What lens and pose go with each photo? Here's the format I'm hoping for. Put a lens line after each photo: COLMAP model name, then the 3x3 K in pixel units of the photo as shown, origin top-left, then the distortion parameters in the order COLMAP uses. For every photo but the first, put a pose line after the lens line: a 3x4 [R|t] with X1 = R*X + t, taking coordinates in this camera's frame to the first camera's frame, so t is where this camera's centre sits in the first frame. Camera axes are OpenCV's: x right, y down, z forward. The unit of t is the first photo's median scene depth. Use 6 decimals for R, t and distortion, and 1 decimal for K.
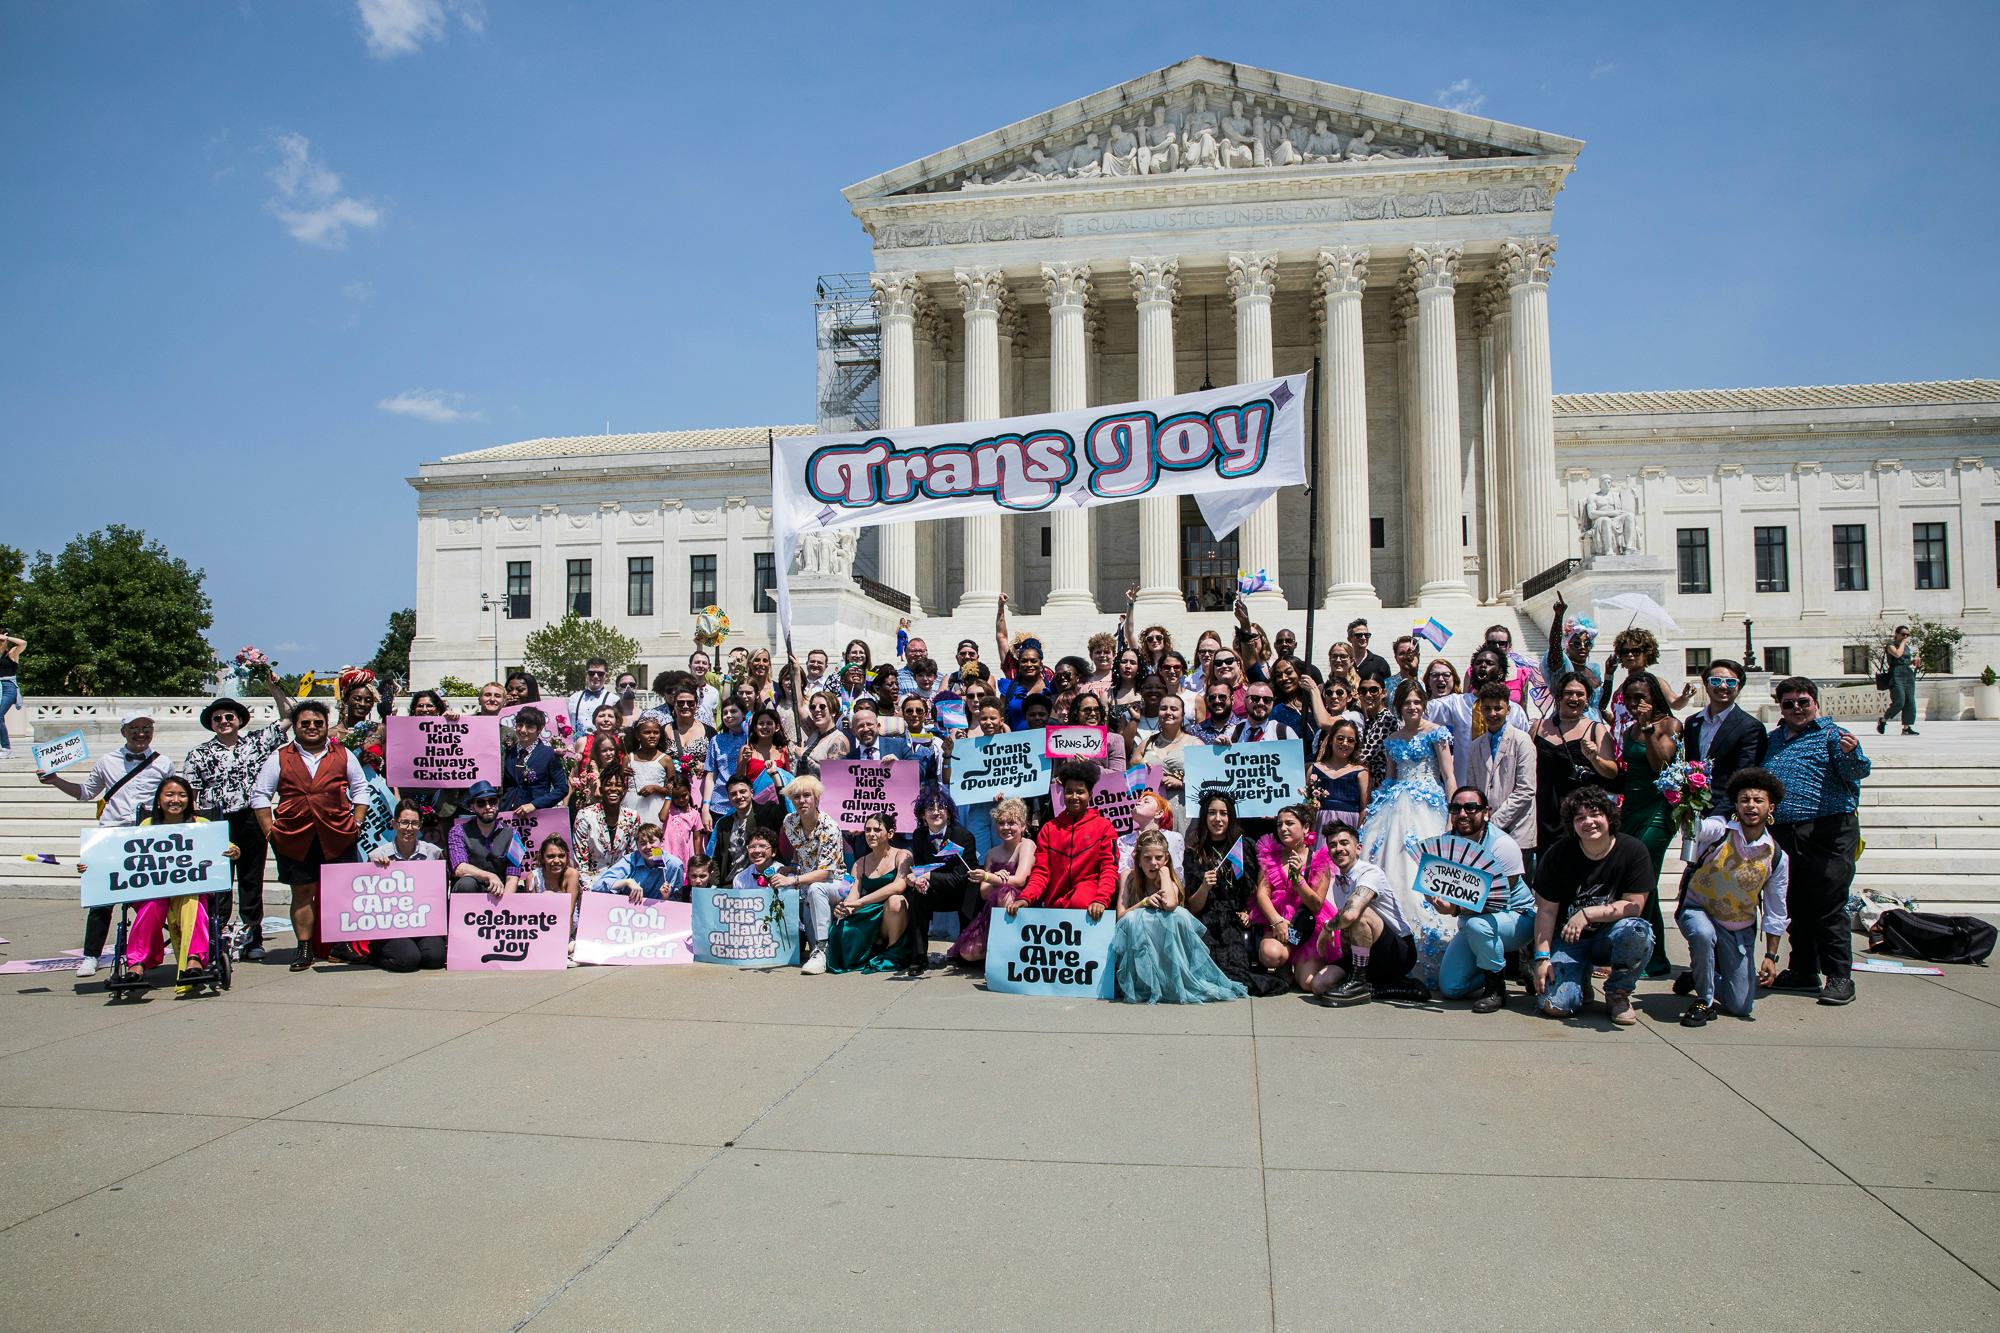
lens RADIAL K [[1337.0, 0, 998.2], [0, 1337.0, 673.0], [0, 0, 1]] dist [-0.071277, 0.002759]
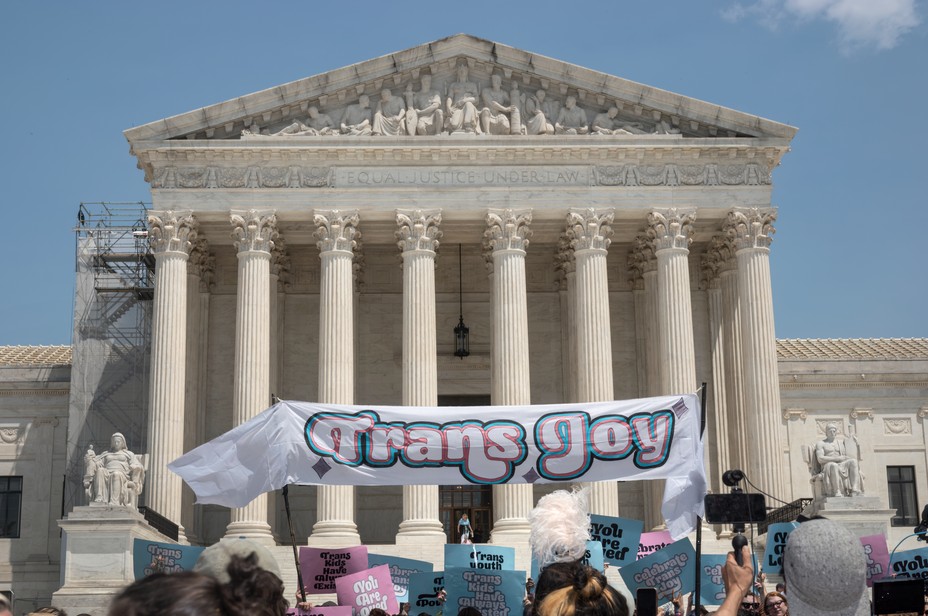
lens RADIAL K [[1450.0, 0, 464.1], [0, 1450.0, 307.0], [0, 0, 1]] dist [-0.046763, 0.000000]
pose [[0.980276, 0.038802, 0.193786, -0.071836], [0.001648, 0.978899, -0.204338, 0.003772], [-0.197626, 0.200627, 0.959527, -0.118761]]
